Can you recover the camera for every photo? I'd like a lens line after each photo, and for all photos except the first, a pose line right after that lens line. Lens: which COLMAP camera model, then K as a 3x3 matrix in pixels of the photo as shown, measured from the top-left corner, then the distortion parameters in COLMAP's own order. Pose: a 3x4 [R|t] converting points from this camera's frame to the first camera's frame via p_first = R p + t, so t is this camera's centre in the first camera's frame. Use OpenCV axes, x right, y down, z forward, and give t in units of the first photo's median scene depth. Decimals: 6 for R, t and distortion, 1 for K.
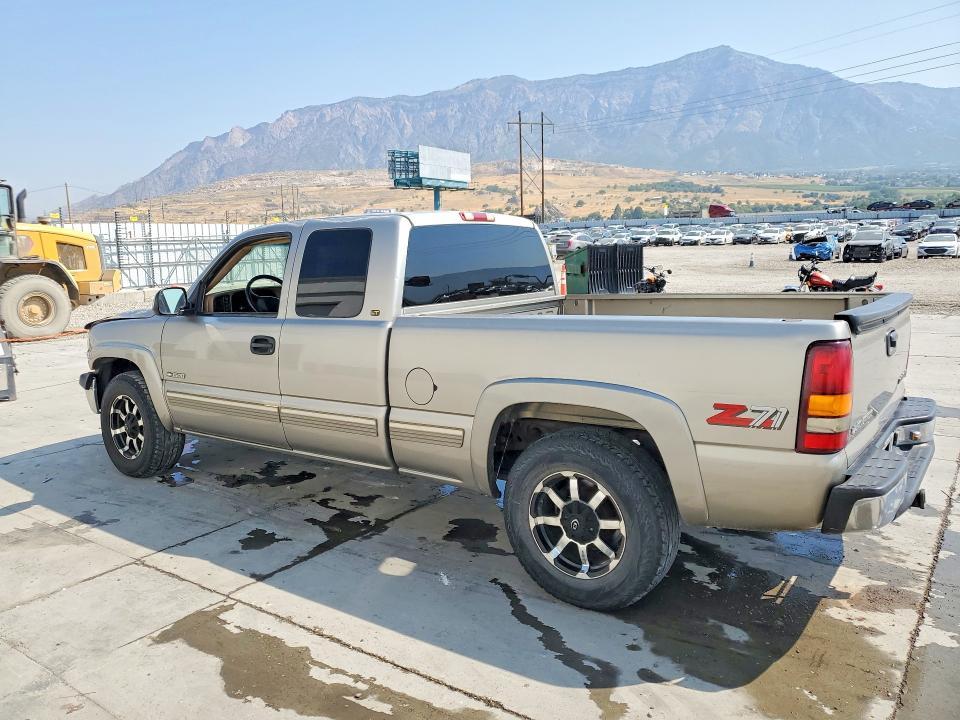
lens RADIAL K [[736.9, 0, 472.4], [0, 736.9, 359.4], [0, 0, 1]] dist [-0.003229, 0.000783]
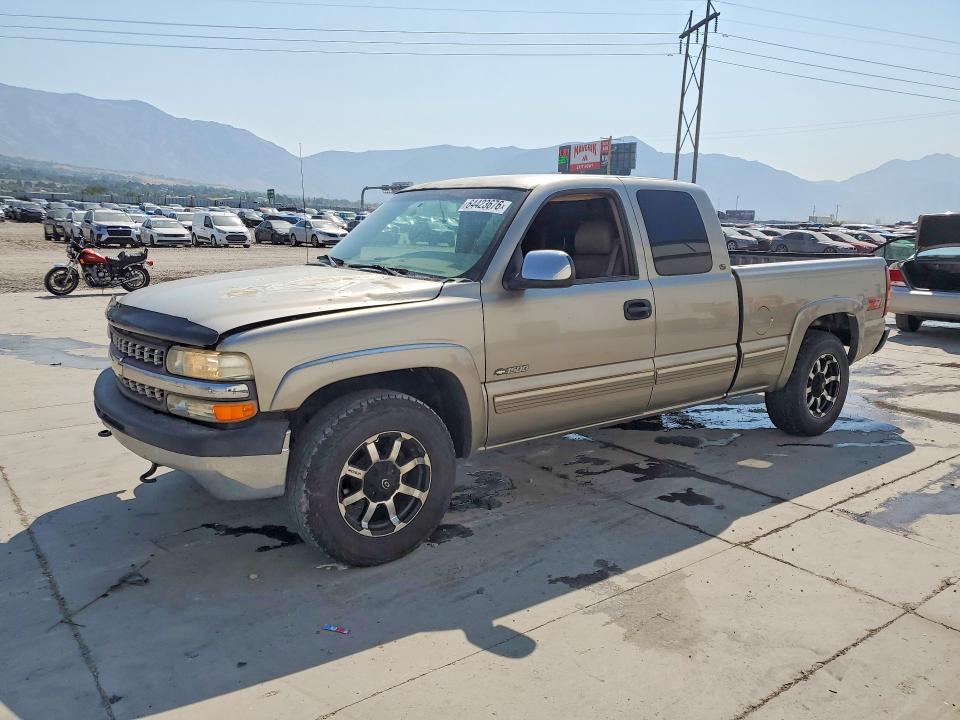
lens RADIAL K [[736.9, 0, 472.4], [0, 736.9, 359.4], [0, 0, 1]] dist [-0.003229, 0.000783]
pose [[0.303156, -0.139664, 0.942651, -1.263688], [0.116866, 0.987184, 0.108678, -0.084352], [-0.945748, 0.077217, 0.315593, 0.918430]]
